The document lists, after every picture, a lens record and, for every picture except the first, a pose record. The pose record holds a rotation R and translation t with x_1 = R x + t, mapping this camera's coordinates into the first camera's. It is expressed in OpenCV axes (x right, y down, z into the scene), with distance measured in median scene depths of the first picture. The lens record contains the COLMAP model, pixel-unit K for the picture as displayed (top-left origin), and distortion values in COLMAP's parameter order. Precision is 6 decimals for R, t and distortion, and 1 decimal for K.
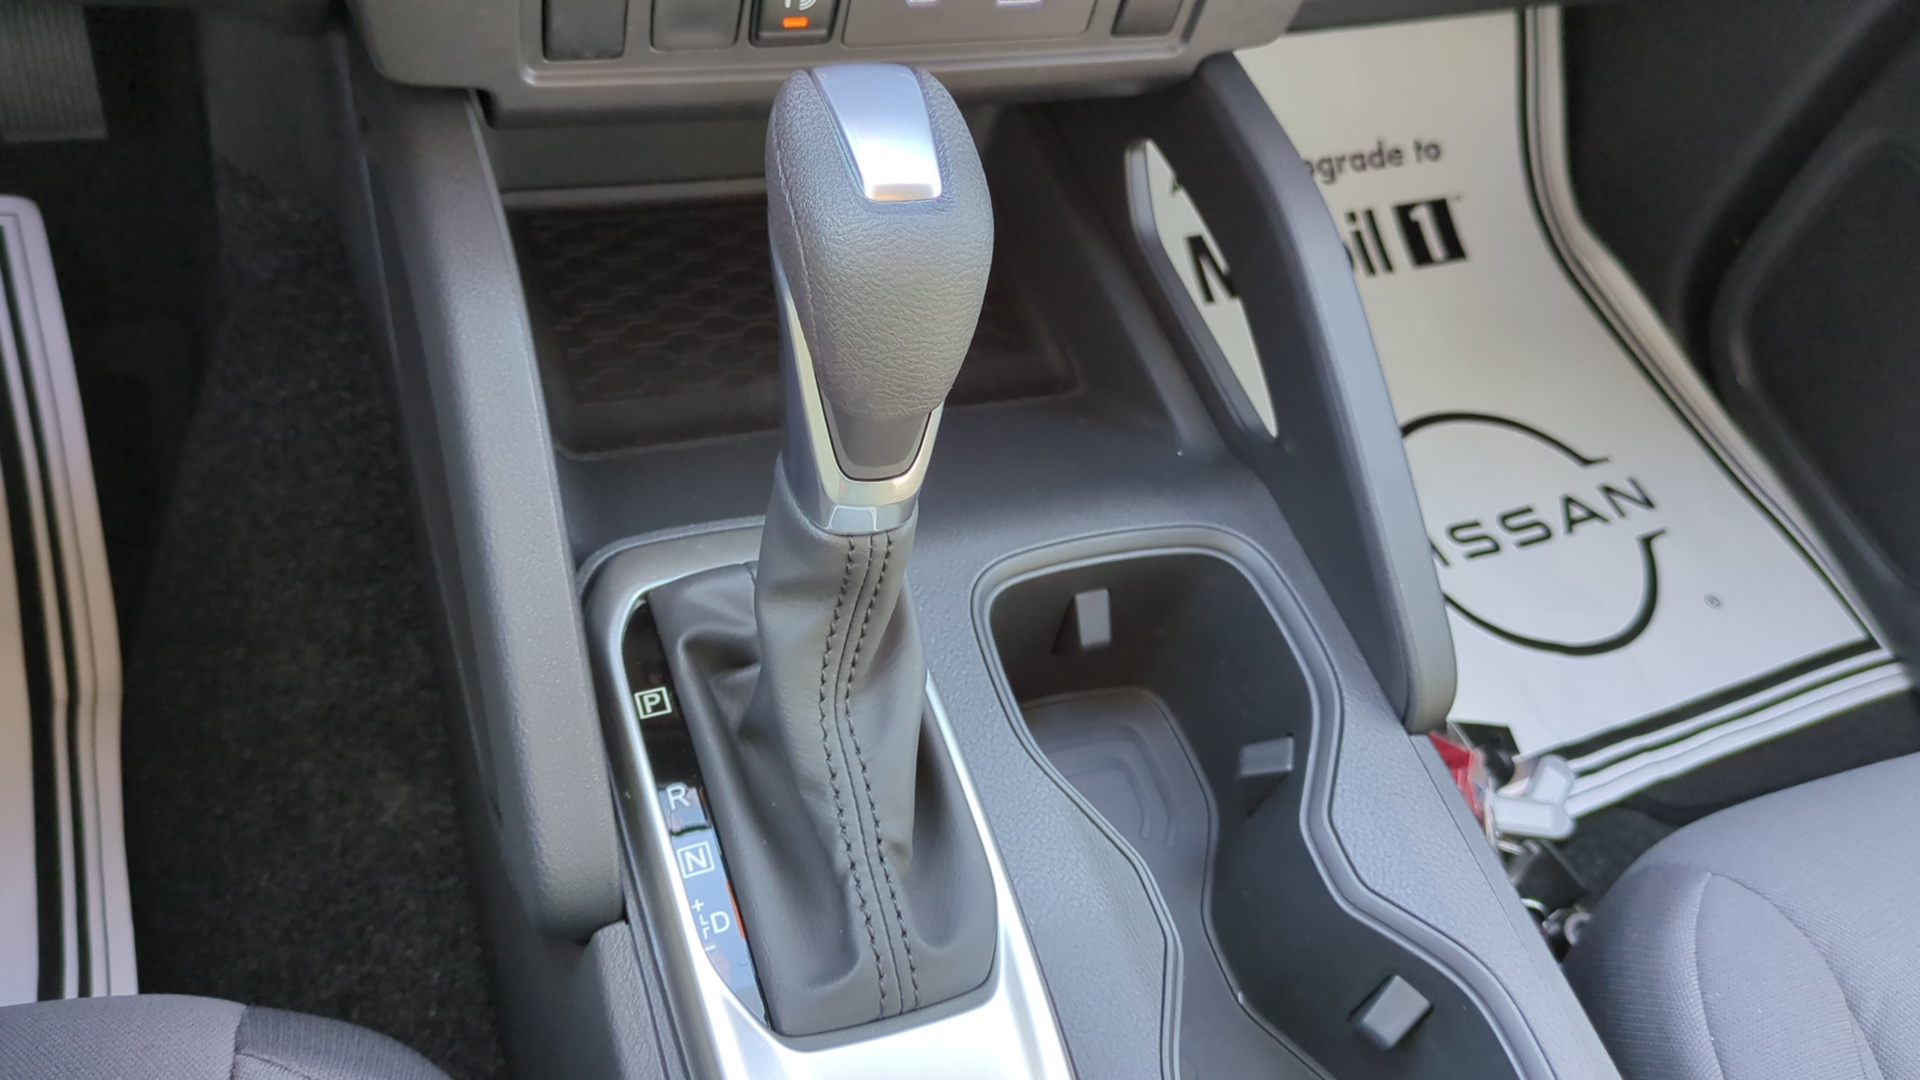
lens RADIAL K [[1620.6, 0, 953.7], [0, 1620.6, 499.5], [0, 0, 1]] dist [0.041162, -0.058435]
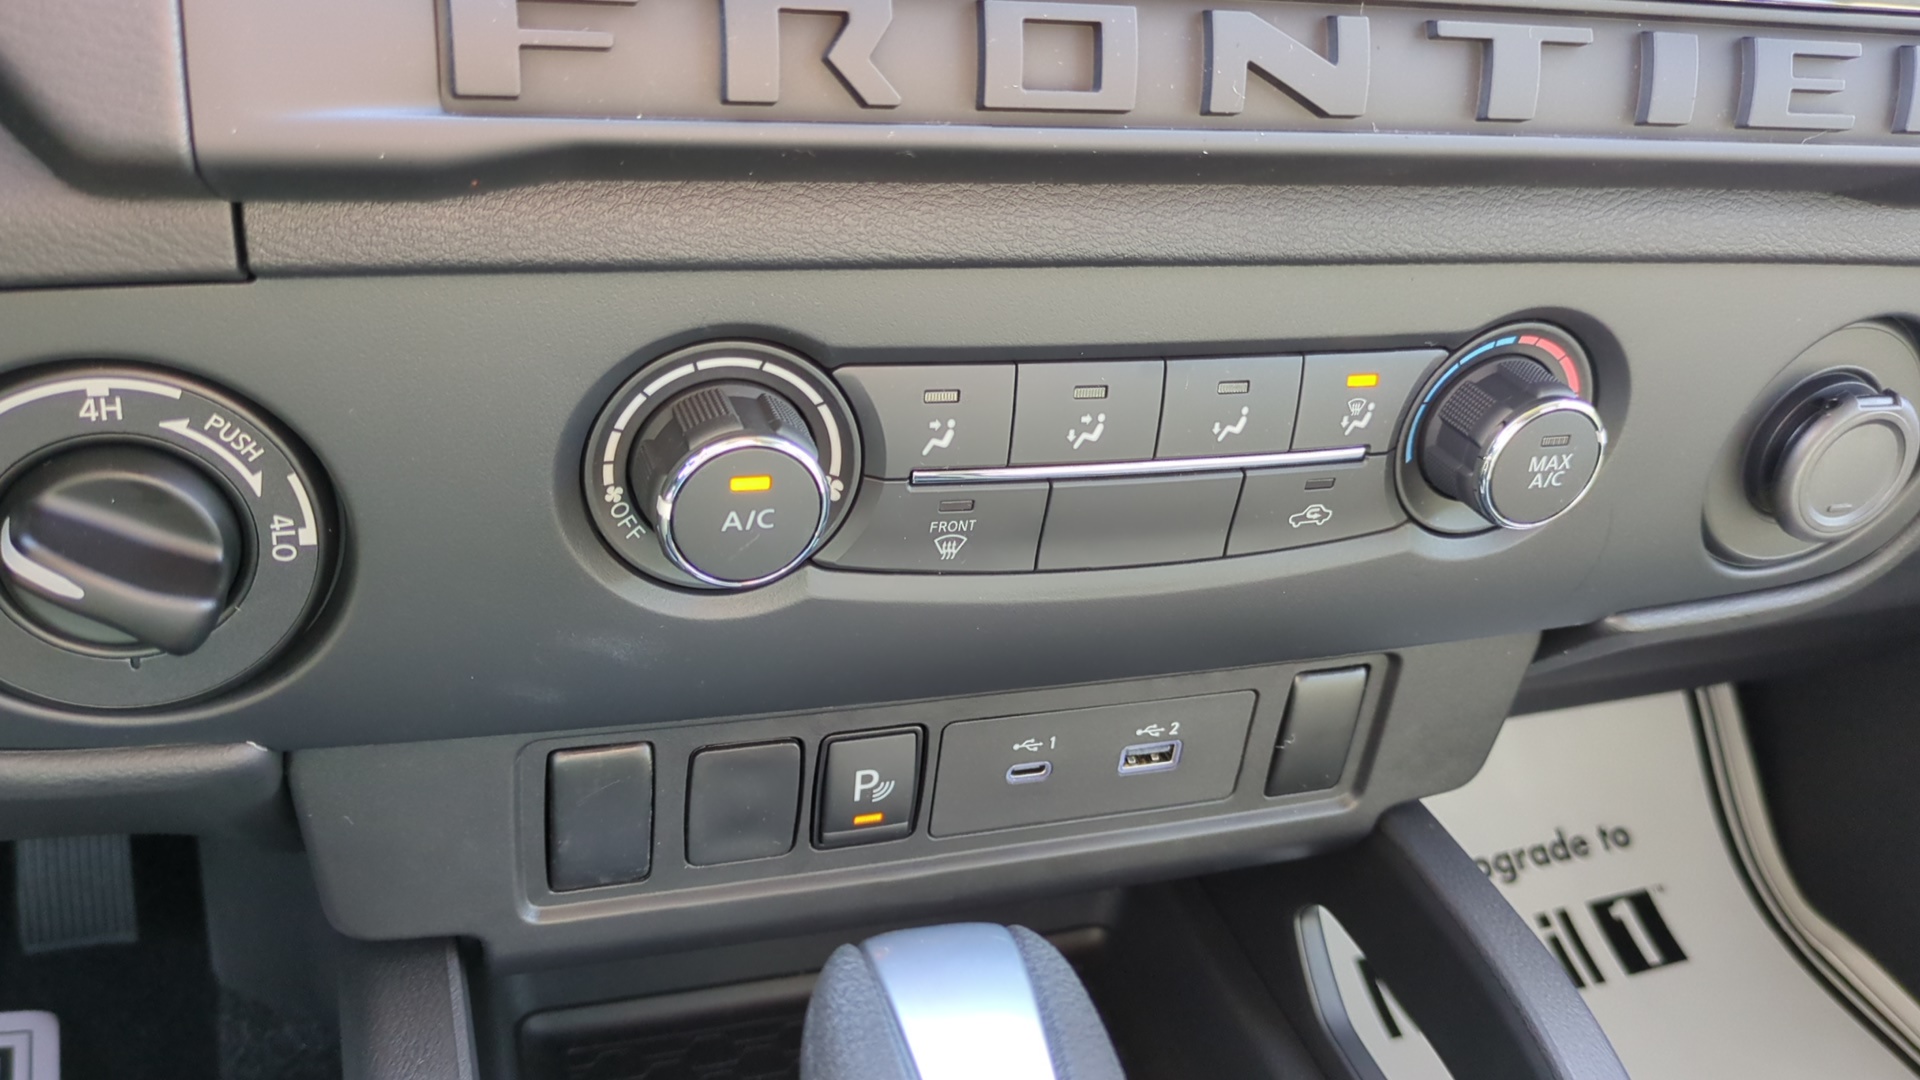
lens RADIAL K [[1620.6, 0, 967.8], [0, 1620.6, 575.8], [0, 0, 1]] dist [0.041162, -0.058435]
pose [[0.995585, -0.072898, -0.059125, 0.004782], [0.047409, 0.934219, -0.353536, -0.090188], [0.081008, 0.349172, 0.933551, 0.166157]]
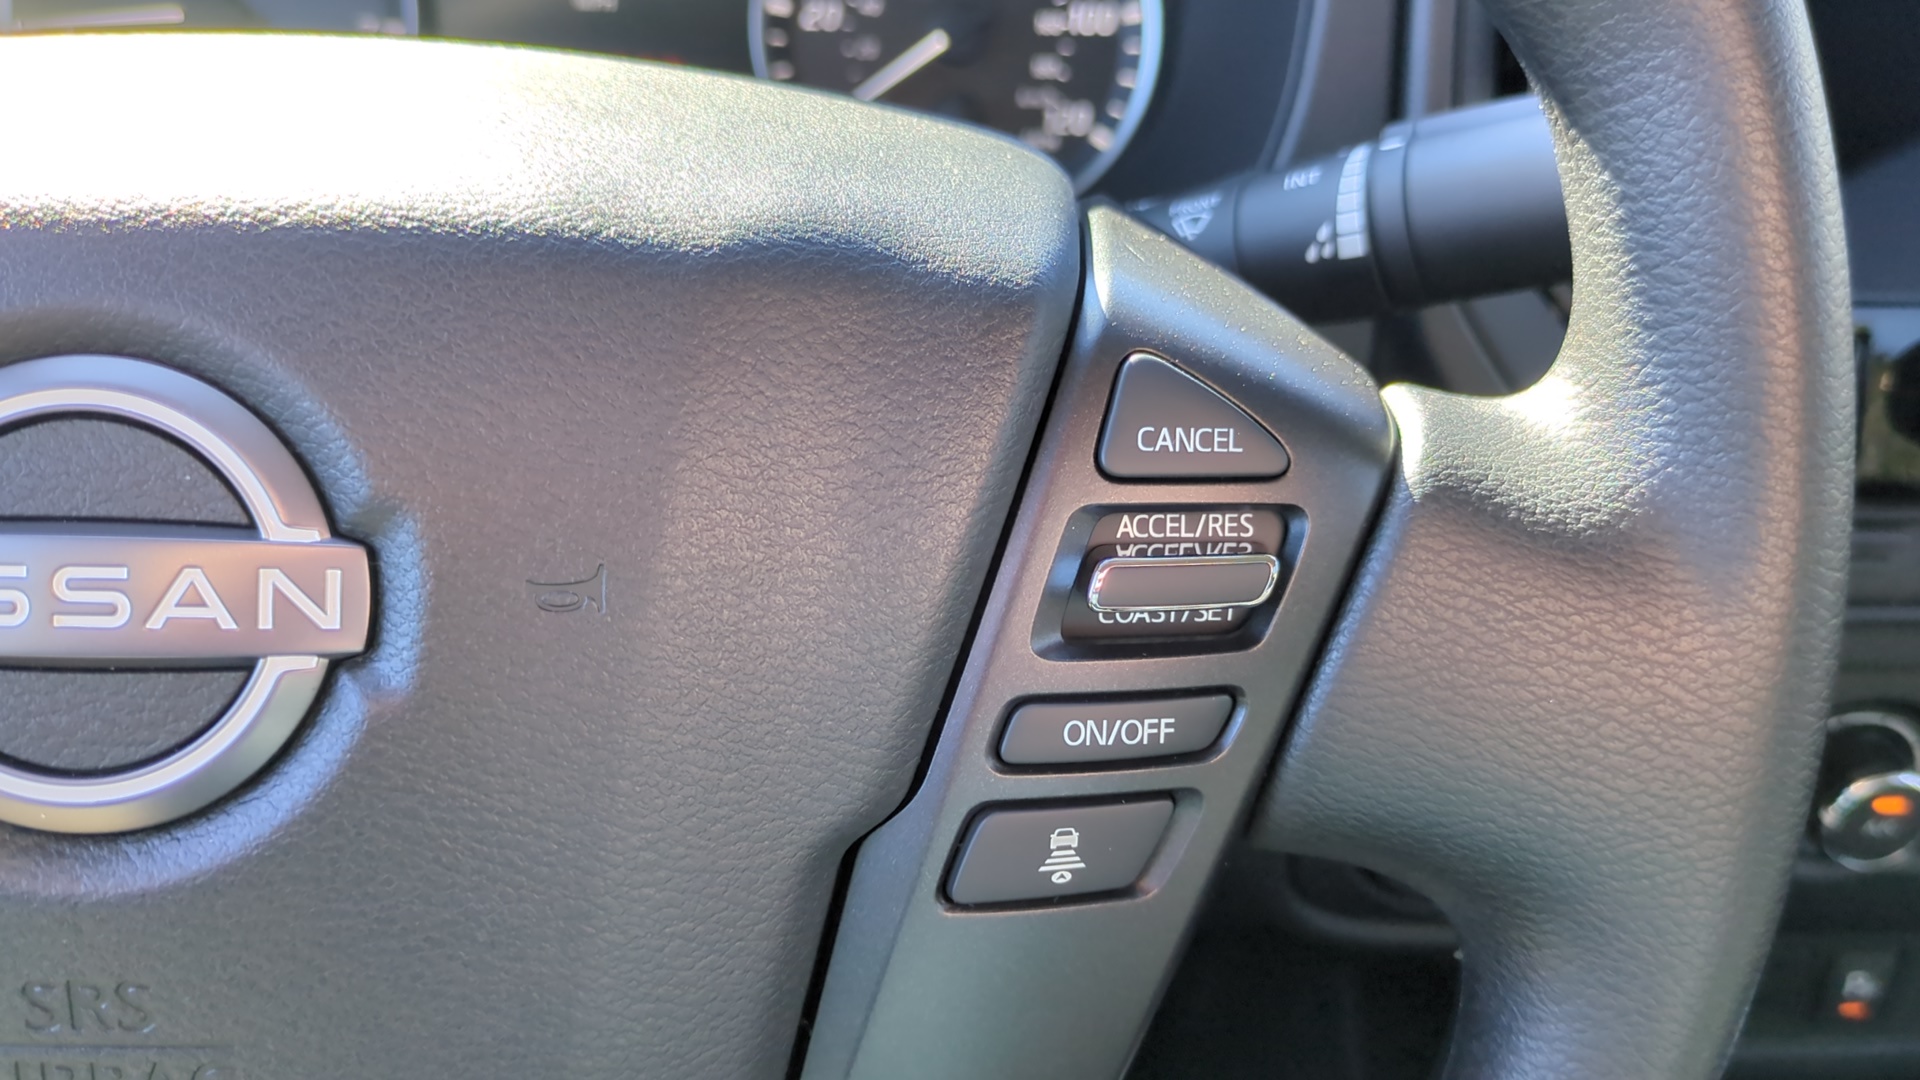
lens RADIAL K [[1620.6, 0, 961.2], [0, 1620.6, 548.0], [0, 0, 1]] dist [0.041162, -0.058435]
pose [[0.939741, -0.018679, -0.341376, -0.206200], [-0.121100, 0.915582, -0.383463, -0.066774], [0.319721, 0.401697, 0.858148, -0.175877]]
